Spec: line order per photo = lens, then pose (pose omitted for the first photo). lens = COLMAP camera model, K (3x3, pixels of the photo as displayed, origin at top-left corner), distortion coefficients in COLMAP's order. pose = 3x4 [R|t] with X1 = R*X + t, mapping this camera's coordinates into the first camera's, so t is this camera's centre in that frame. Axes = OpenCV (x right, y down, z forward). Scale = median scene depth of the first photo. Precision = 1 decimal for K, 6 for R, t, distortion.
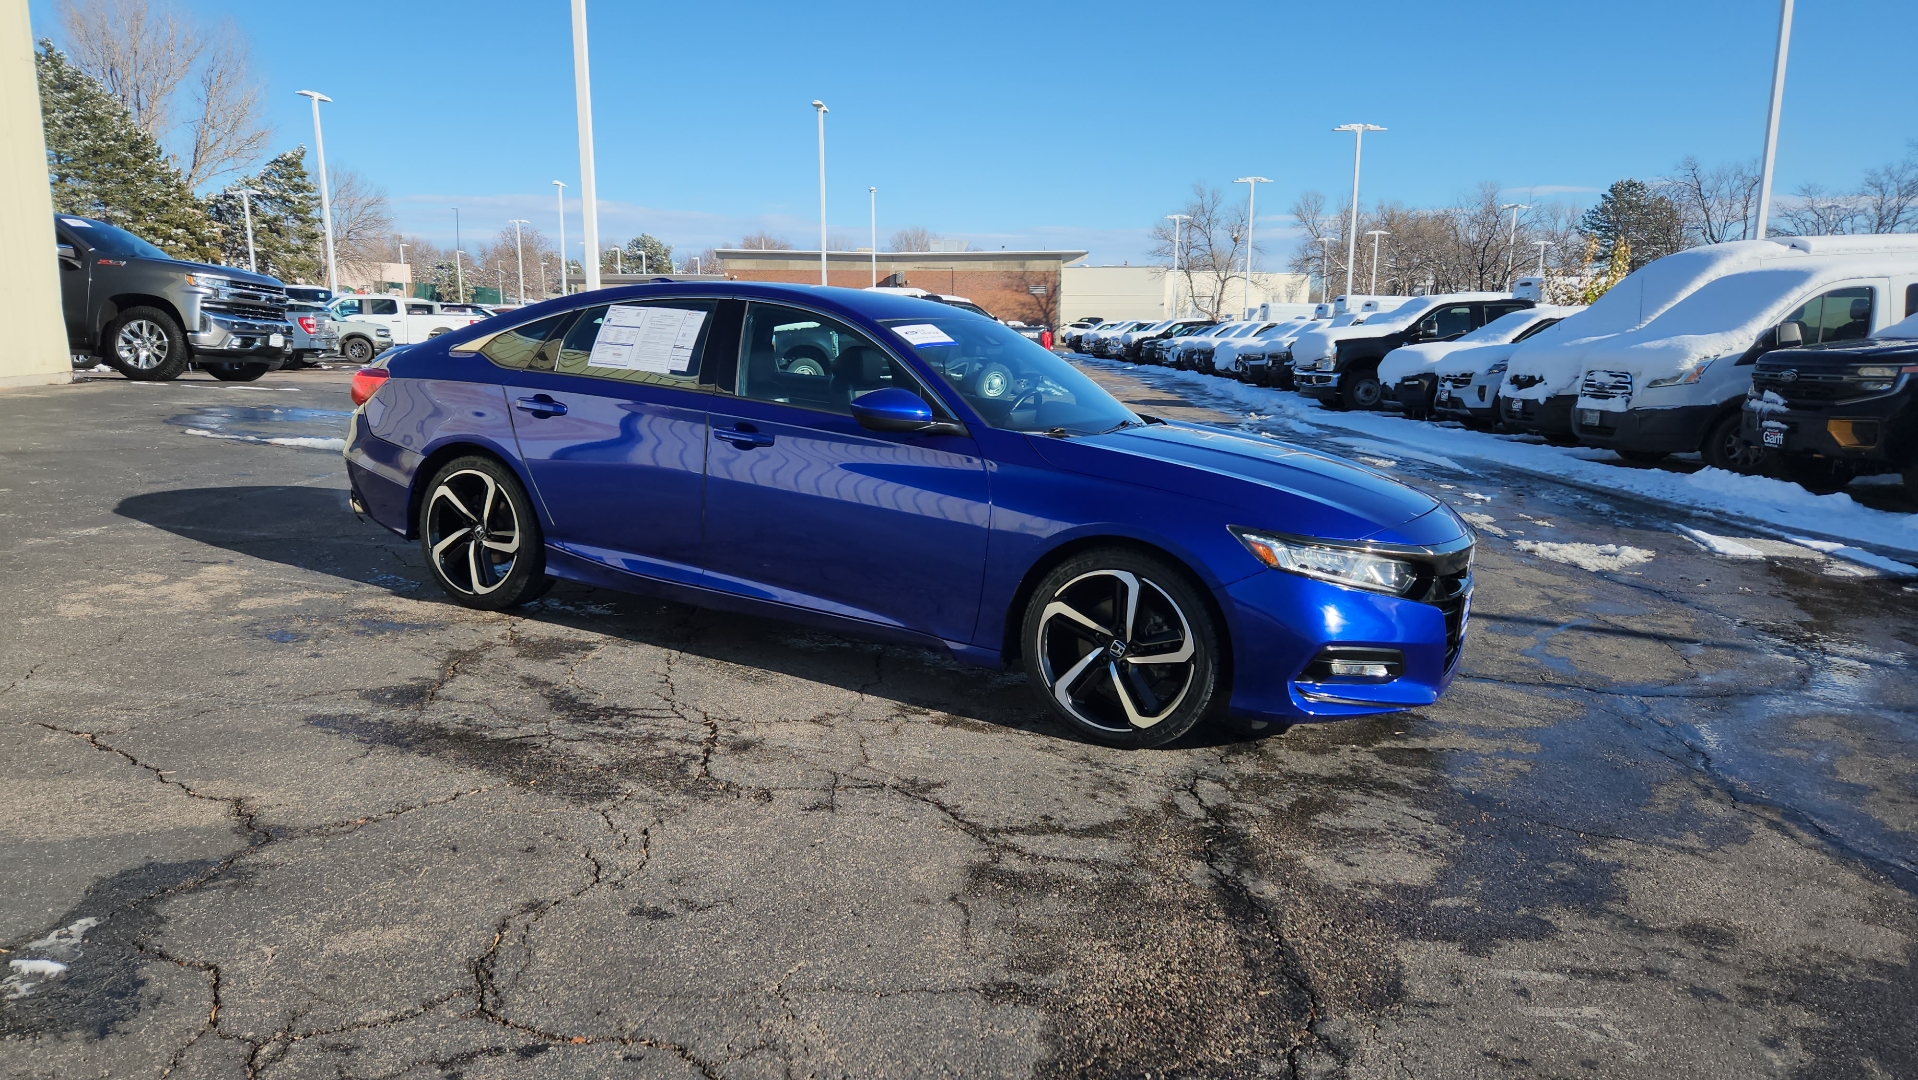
lens RADIAL K [[1266.6, 0, 916.2], [0, 1266.6, 523.4], [0, 0, 1]] dist [0.071863, -0.058669]
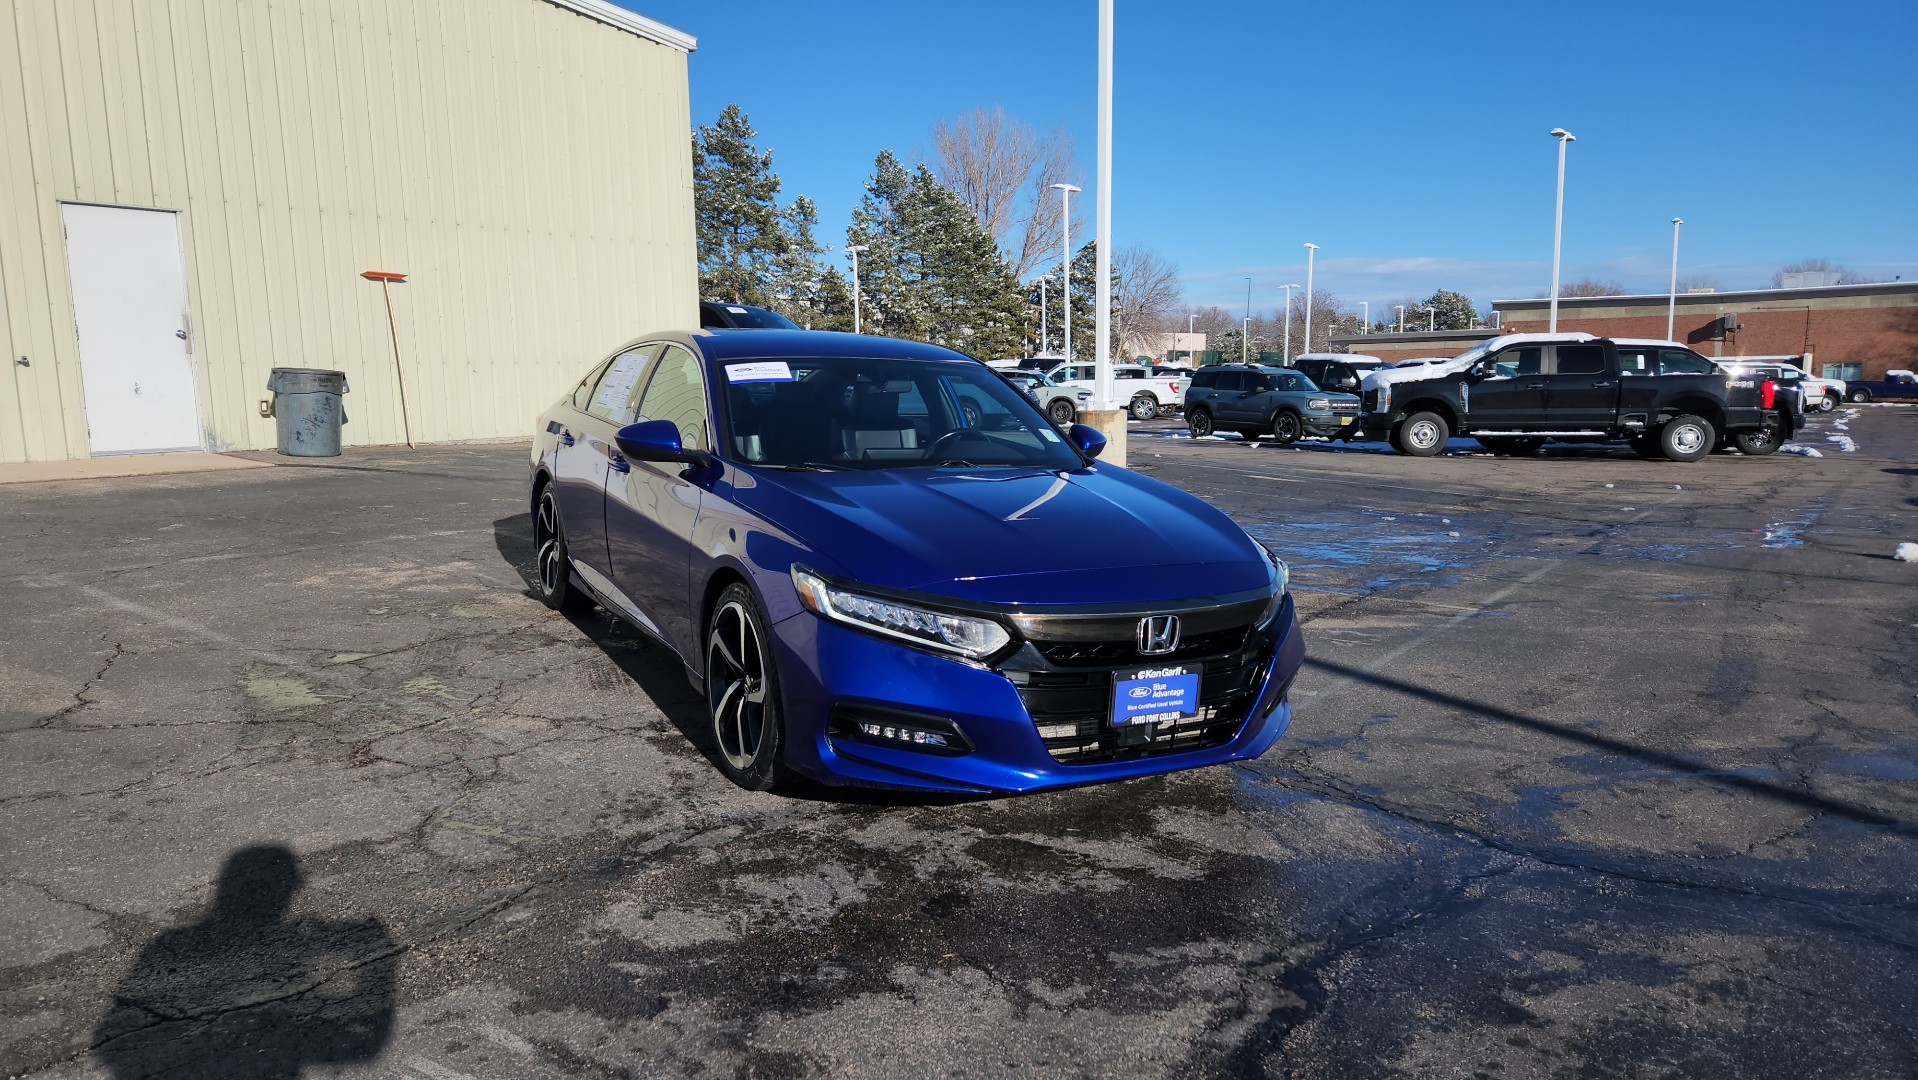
lens RADIAL K [[1266.6, 0, 921.7], [0, 1266.6, 536.7], [0, 0, 1]] dist [0.071863, -0.058669]
pose [[0.828713, 0.052217, -0.557233, 0.502318], [-0.073330, 0.997186, -0.015611, -0.006118], [0.554849, 0.053799, 0.830210, 0.157374]]
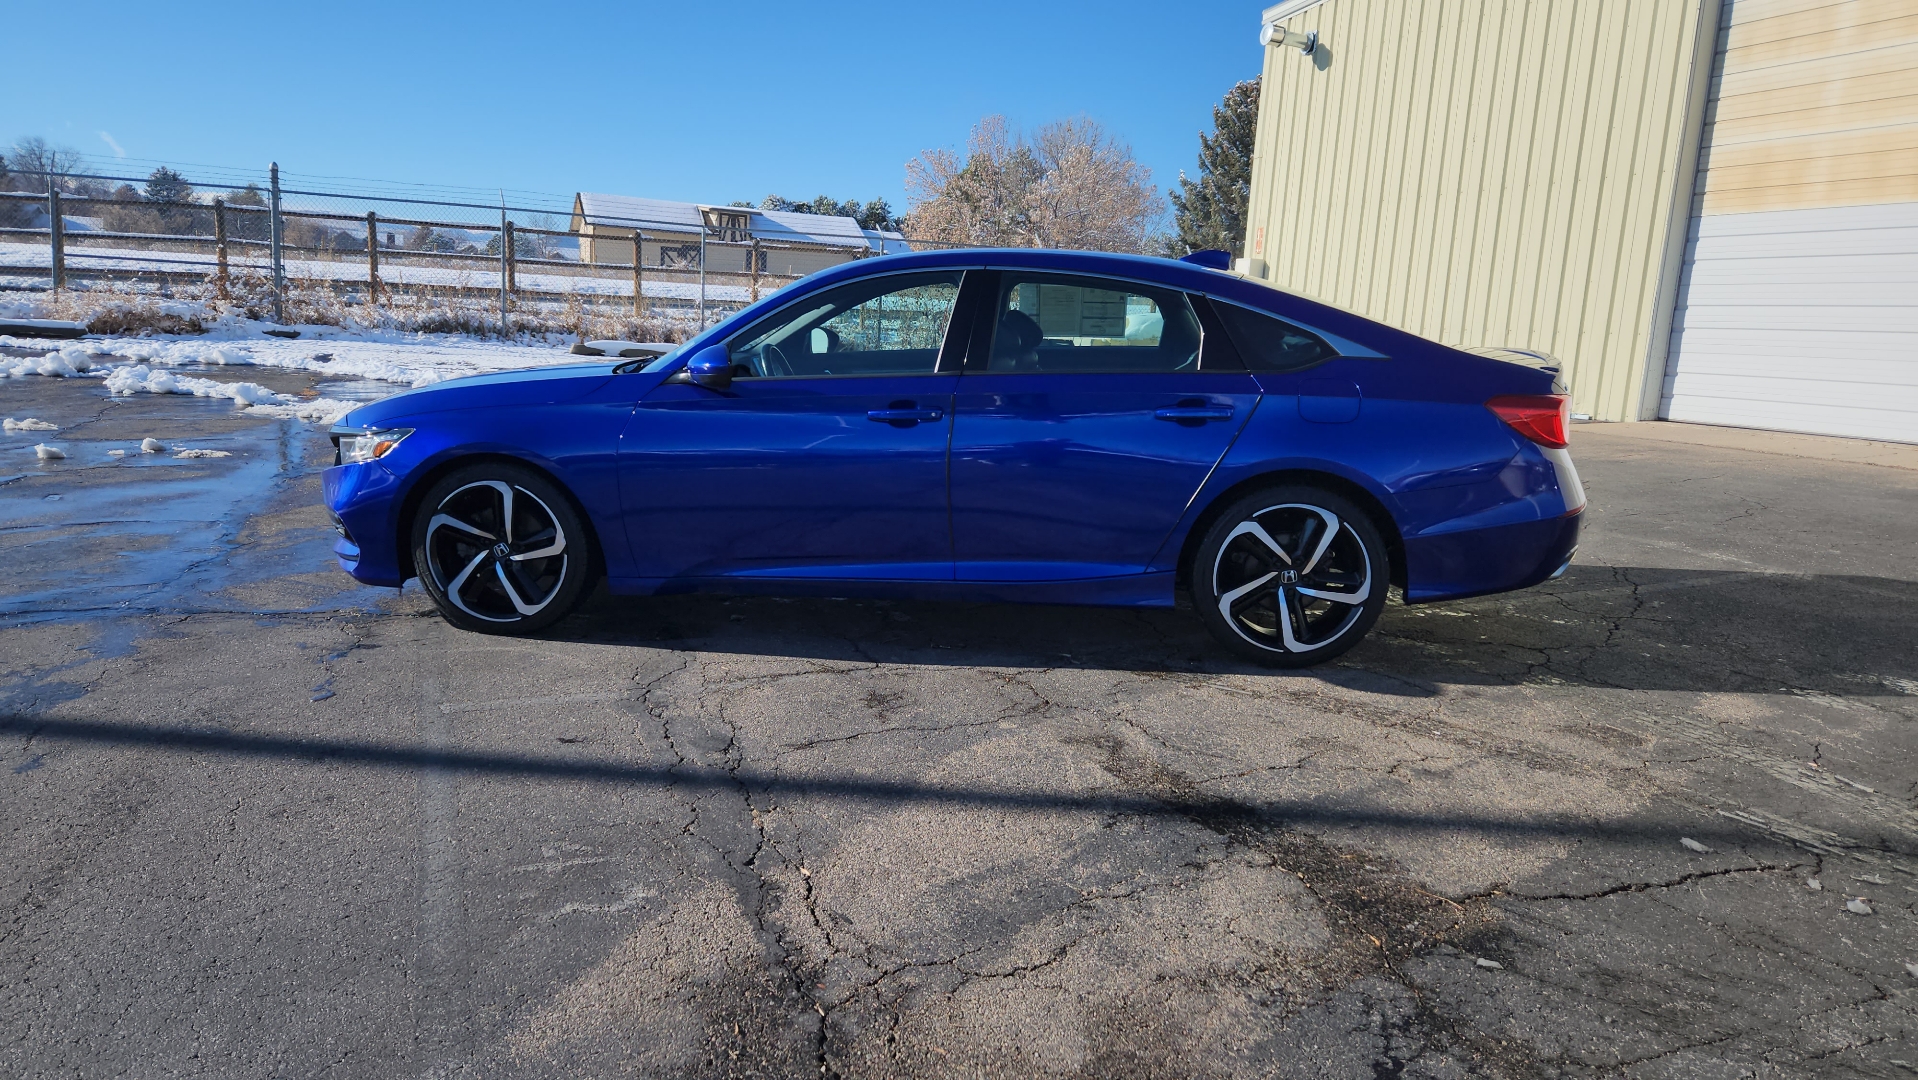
lens RADIAL K [[1266.6, 0, 928.4], [0, 1266.6, 530.4], [0, 0, 1]] dist [0.071863, -0.058669]
pose [[-0.911553, 0.006961, -0.411124, 0.300599], [-0.130920, 0.942908, 0.306243, -0.228518], [0.389784, 0.332981, -0.858599, 1.554649]]
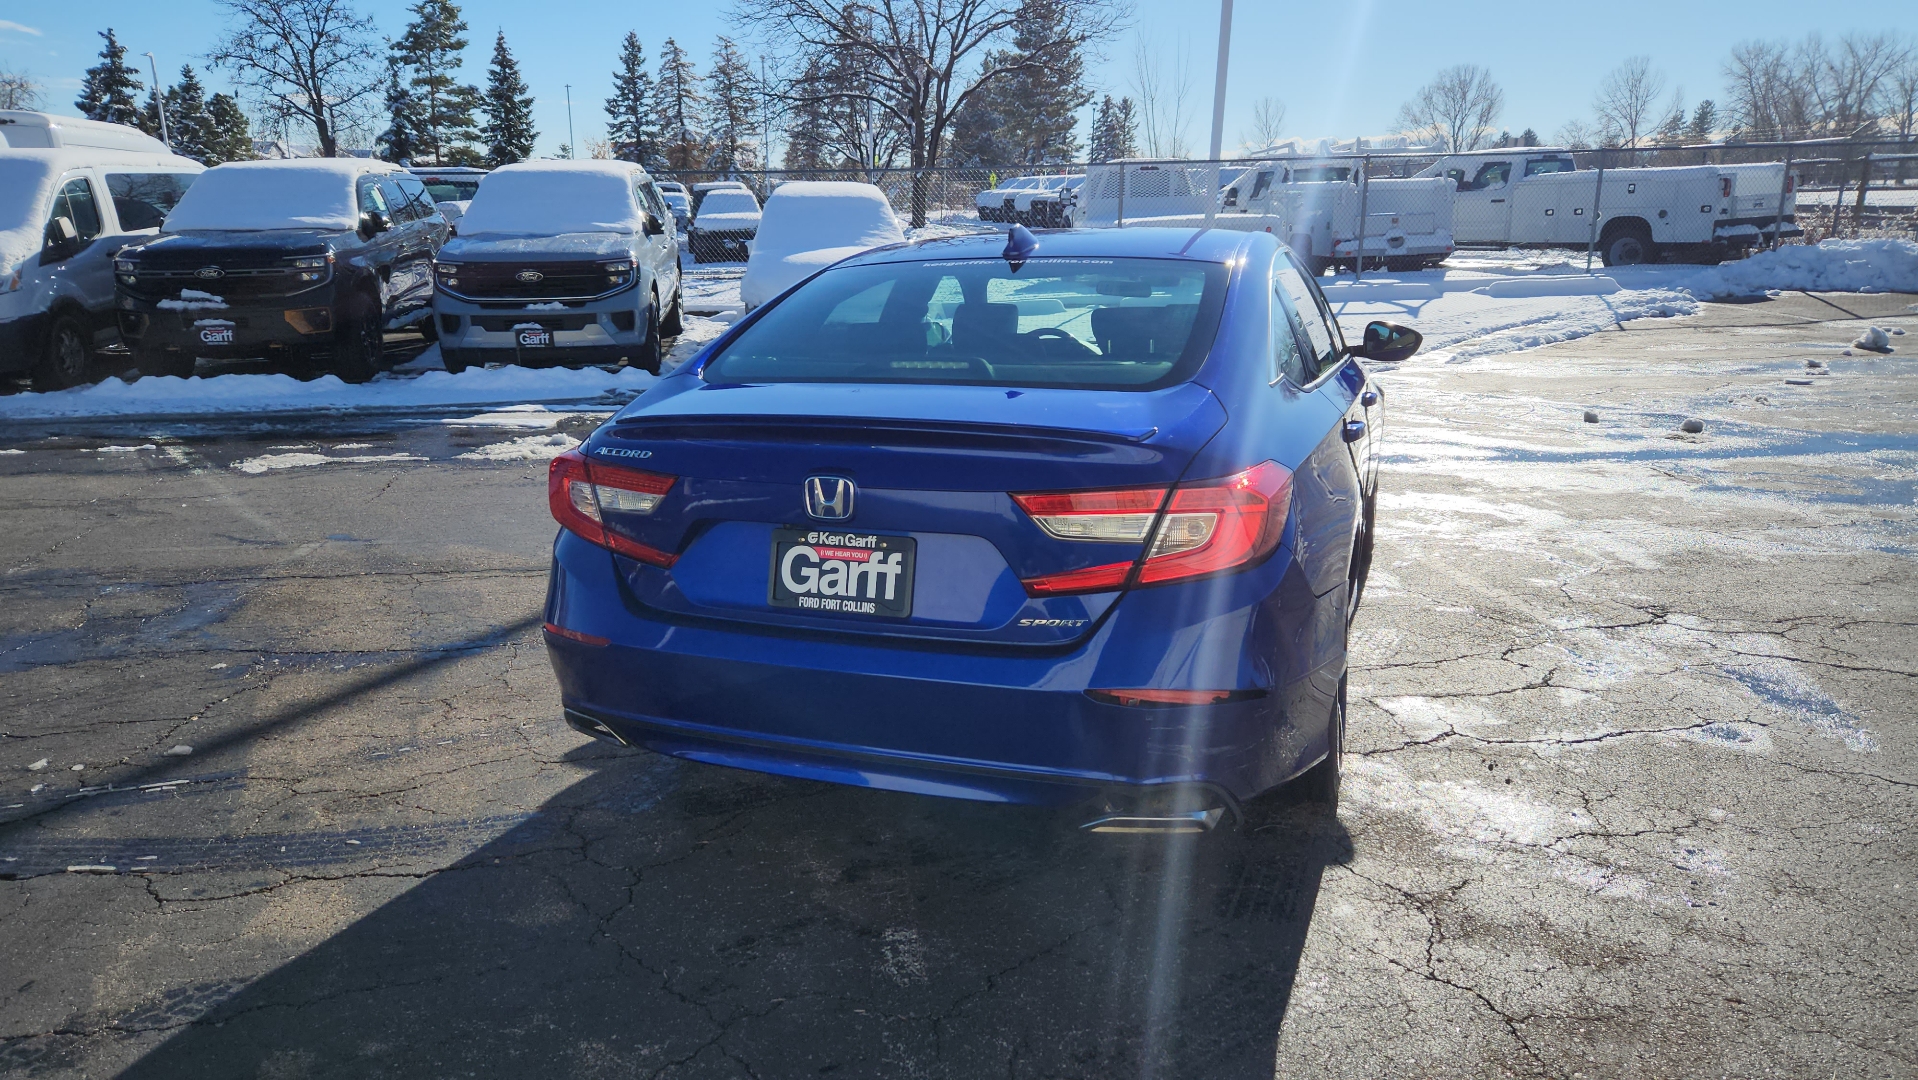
lens RADIAL K [[1266.6, 0, 908.8], [0, 1266.6, 546.1], [0, 0, 1]] dist [0.071863, -0.058669]
pose [[-0.116998, -0.276493, 0.953868, -0.716838], [0.162678, 0.942155, 0.293051, -0.207268], [-0.979718, 0.189459, -0.065251, 0.991636]]
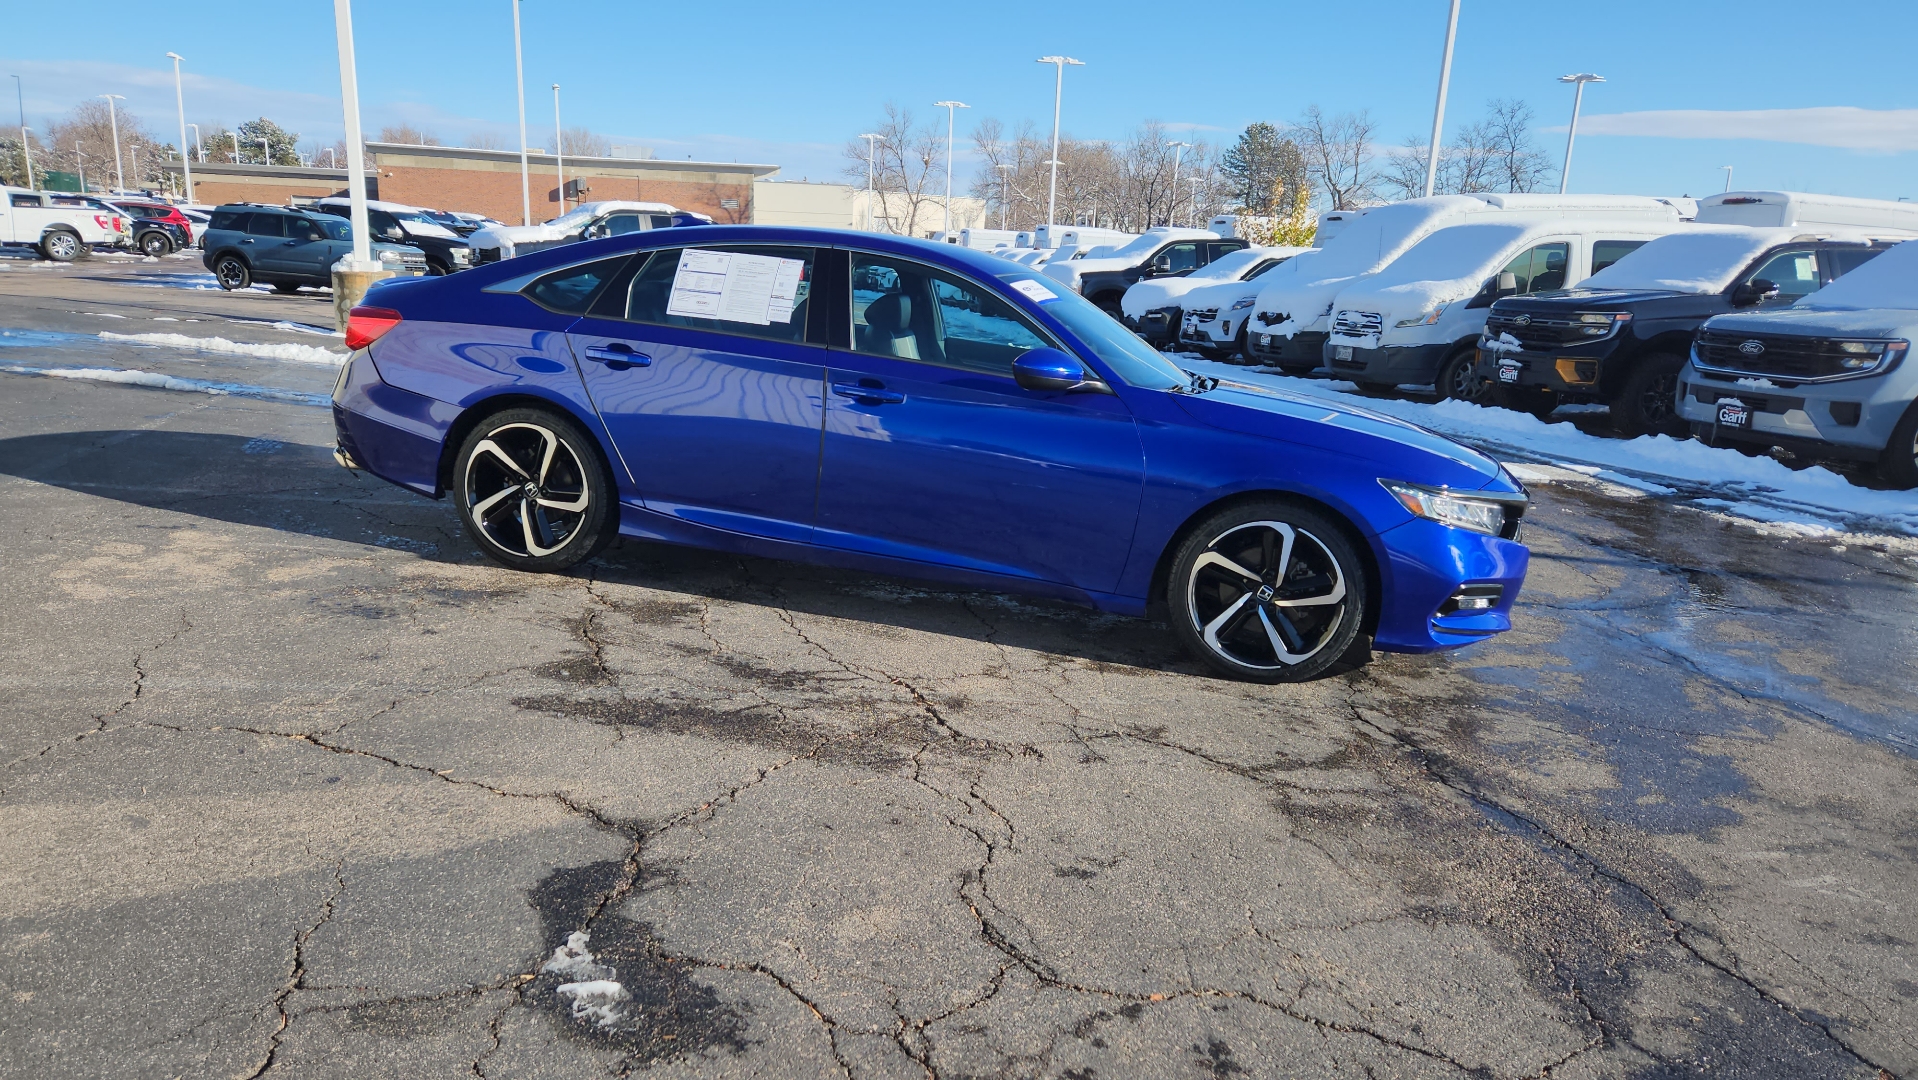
lens RADIAL K [[1266.6, 0, 932.0], [0, 1266.6, 541.4], [0, 0, 1]] dist [0.071863, -0.058669]
pose [[0.966020, -0.030242, 0.256693, -0.244274], [0.010410, 0.996878, 0.078268, -0.020840], [-0.258259, -0.072937, 0.963318, 0.017897]]
